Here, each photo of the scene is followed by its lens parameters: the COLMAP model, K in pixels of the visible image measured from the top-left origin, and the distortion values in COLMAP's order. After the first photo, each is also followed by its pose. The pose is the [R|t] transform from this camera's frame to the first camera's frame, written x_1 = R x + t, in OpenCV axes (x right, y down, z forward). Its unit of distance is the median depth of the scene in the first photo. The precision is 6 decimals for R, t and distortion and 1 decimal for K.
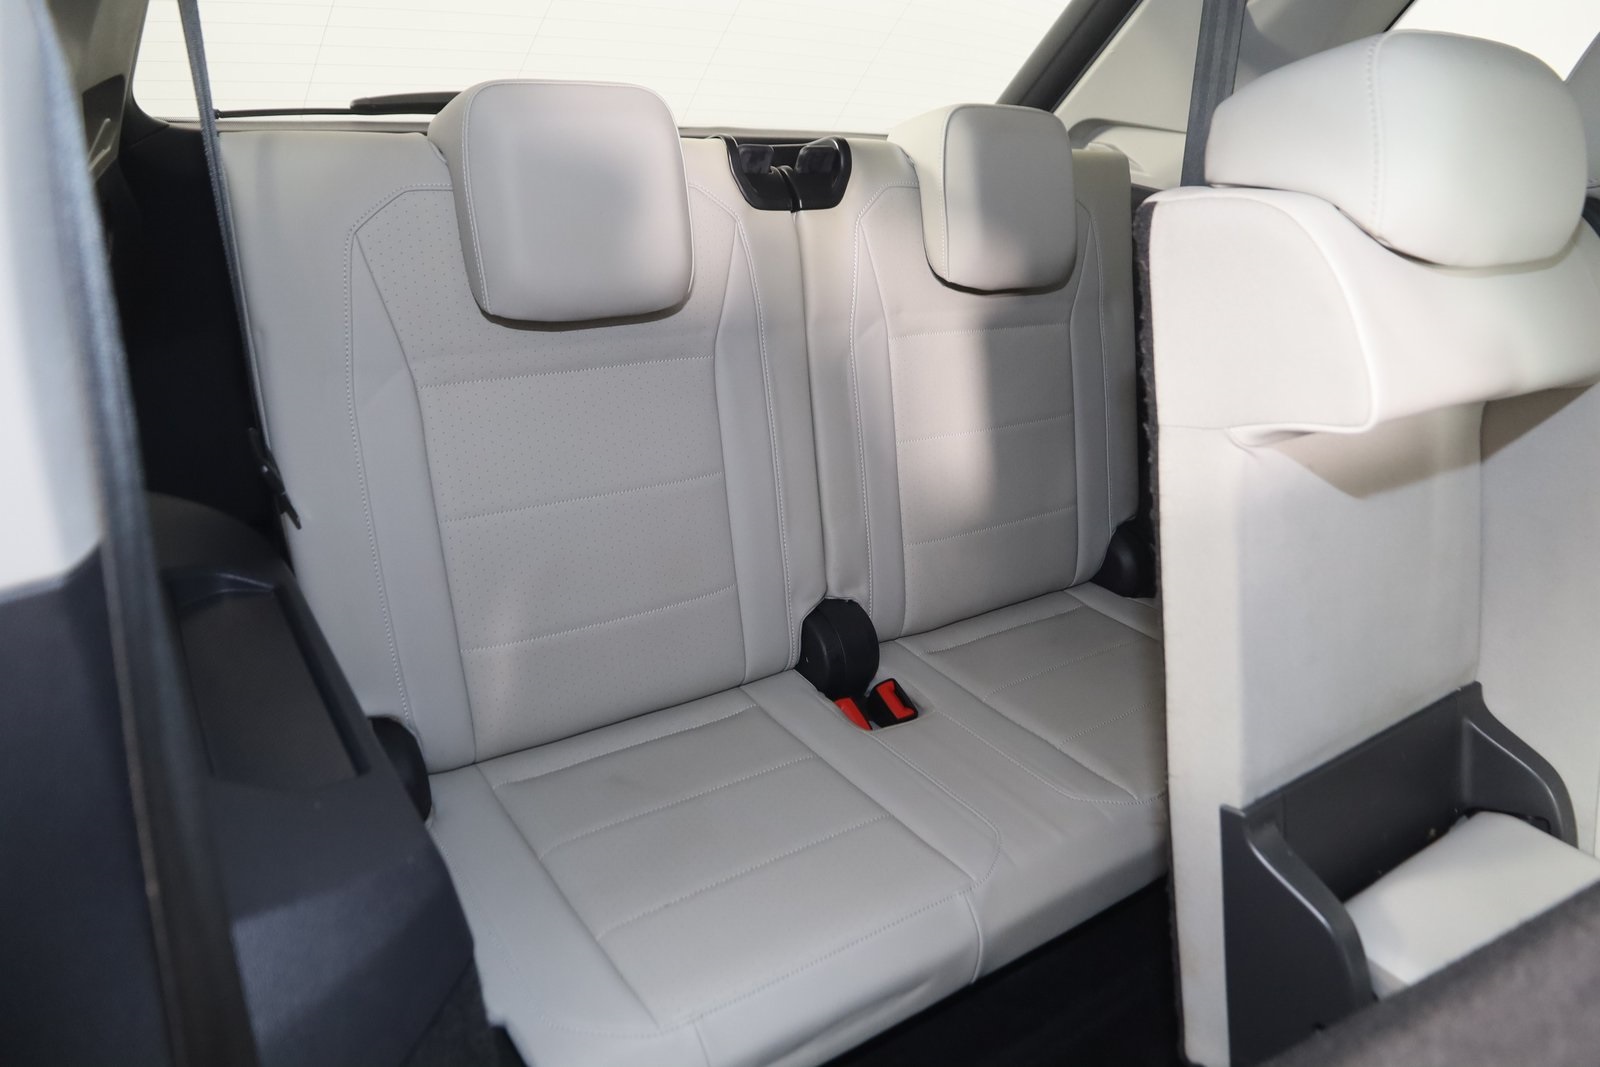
lens RADIAL K [[1092.4, 0, 803.1], [0, 1092.4, 505.3], [0, 0, 1]] dist [-0.124725, 0.077734]
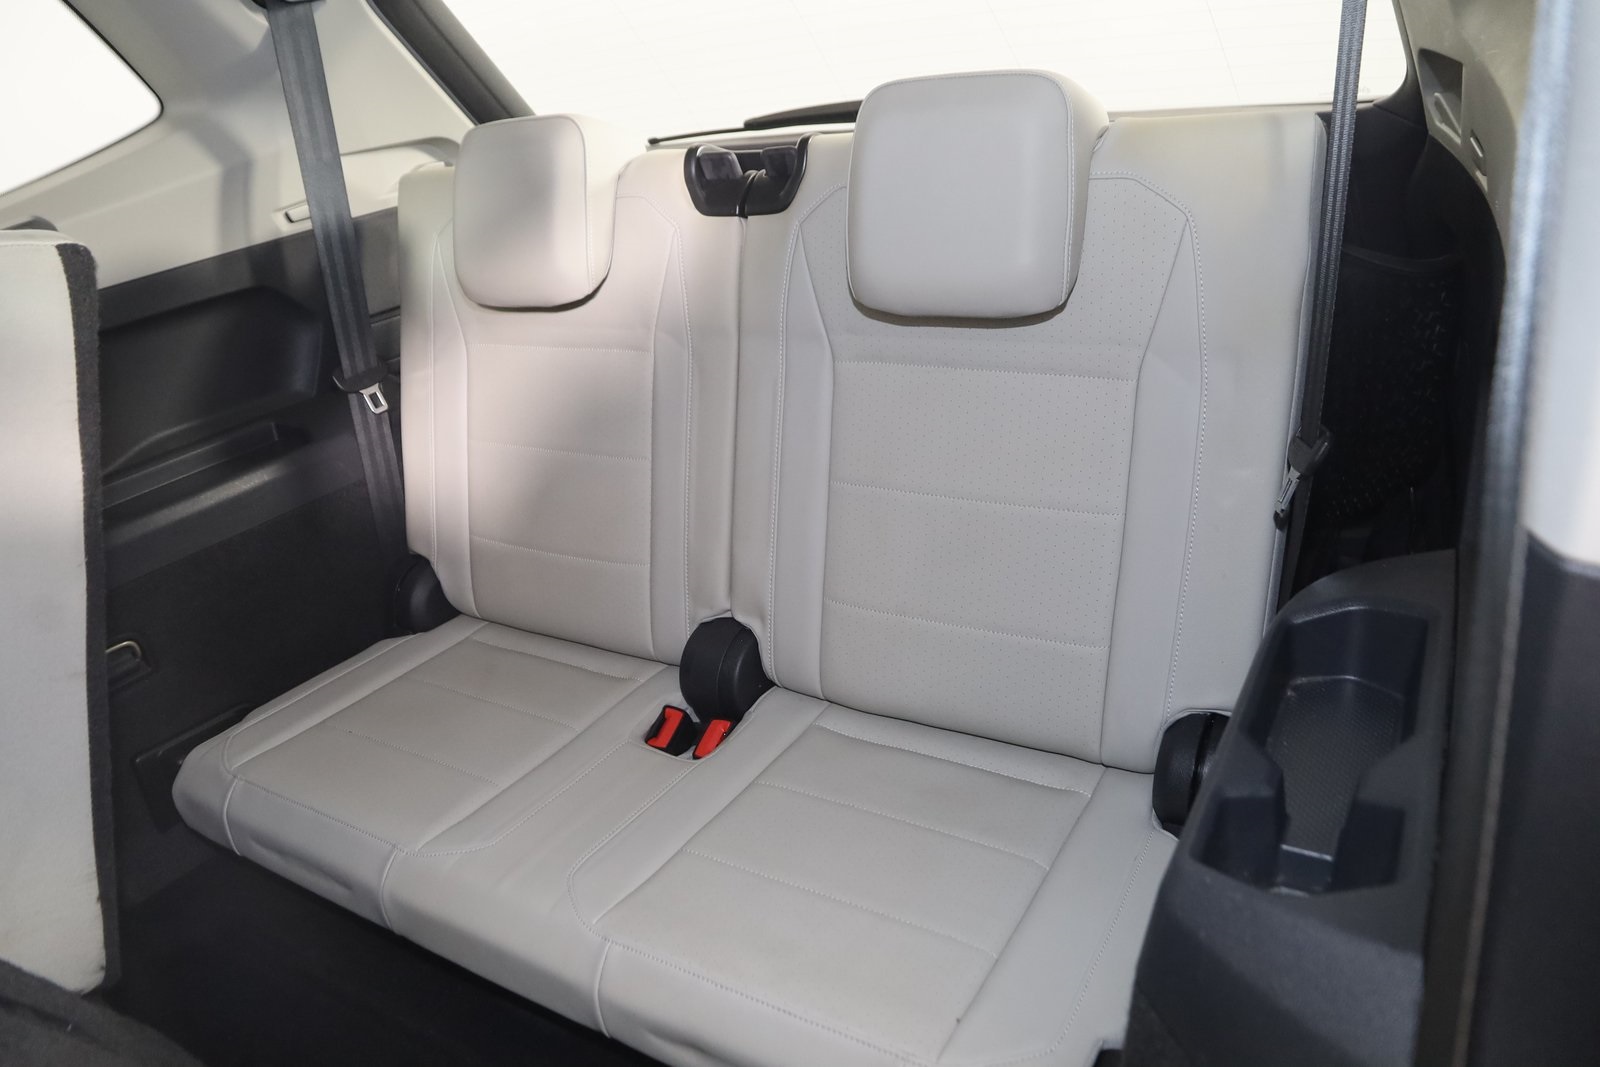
lens RADIAL K [[1092.4, 0, 803.1], [0, 1092.4, 505.3], [0, 0, 1]] dist [-0.124725, 0.077734]
pose [[0.351403, 0.240392, -0.904836, 0.834638], [-0.219564, 0.960680, 0.169958, -0.178116], [0.910114, 0.138946, 0.390367, 0.627350]]
